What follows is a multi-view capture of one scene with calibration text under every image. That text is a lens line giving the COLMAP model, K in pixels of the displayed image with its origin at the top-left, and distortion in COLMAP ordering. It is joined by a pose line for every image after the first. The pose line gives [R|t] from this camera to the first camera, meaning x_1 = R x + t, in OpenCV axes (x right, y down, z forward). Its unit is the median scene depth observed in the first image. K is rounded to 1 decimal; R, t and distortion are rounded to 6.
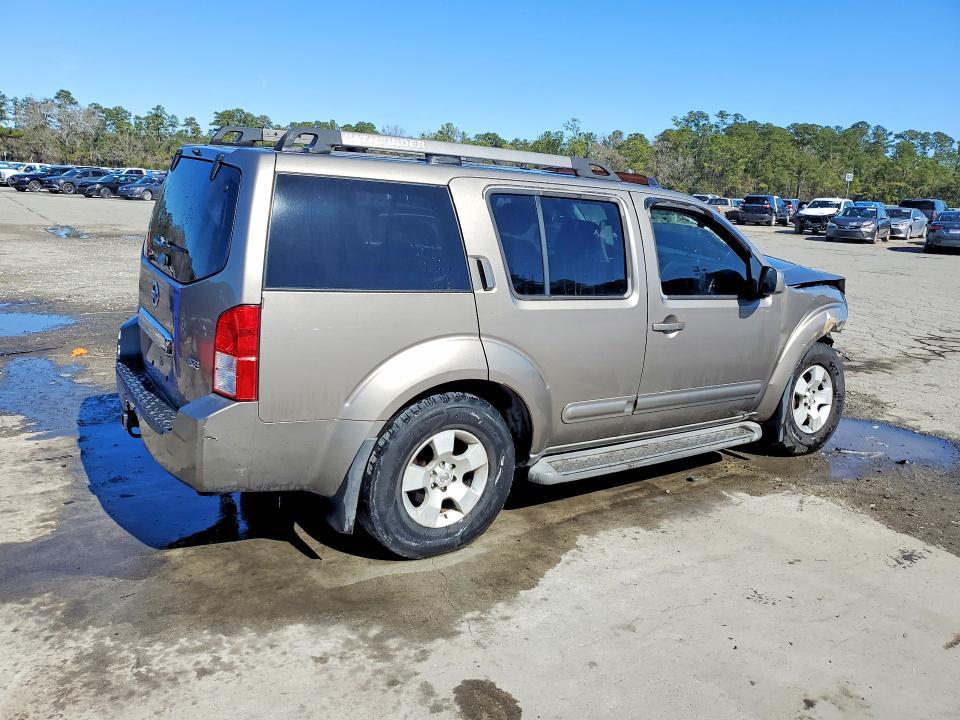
lens RADIAL K [[738.5, 0, 483.2], [0, 738.5, 357.3], [0, 0, 1]] dist [0.010714, 0.001791]
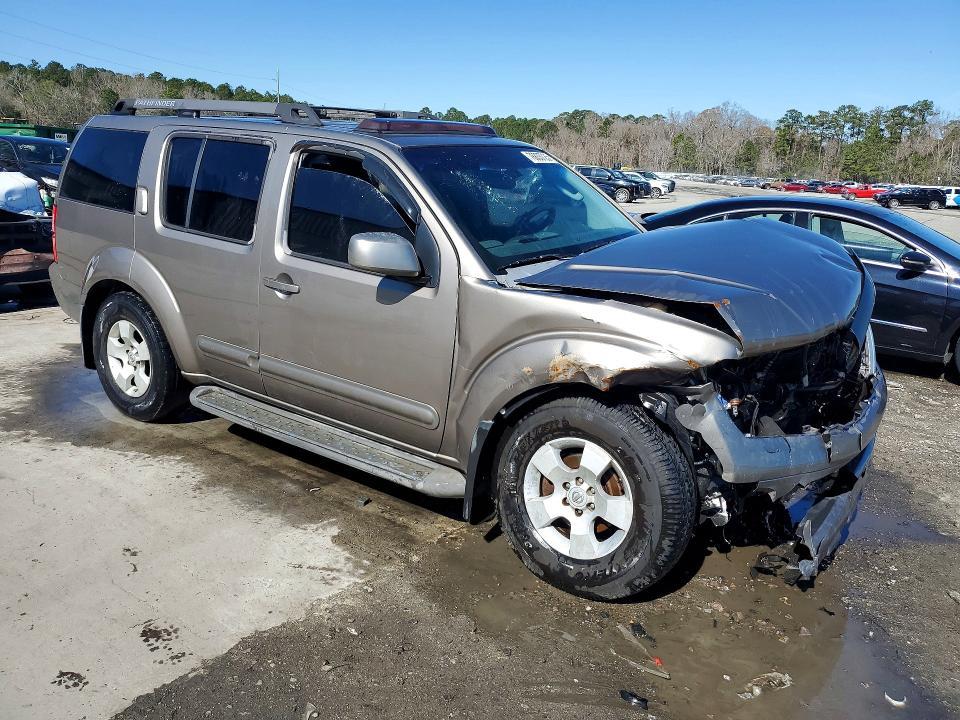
lens RADIAL K [[738.5, 0, 483.2], [0, 738.5, 357.3], [0, 0, 1]] dist [0.010714, 0.001791]
pose [[0.367785, 0.200889, -0.907953, 1.213190], [-0.251329, 0.961523, 0.110936, -0.123078], [0.895303, 0.187394, 0.404123, 0.919791]]
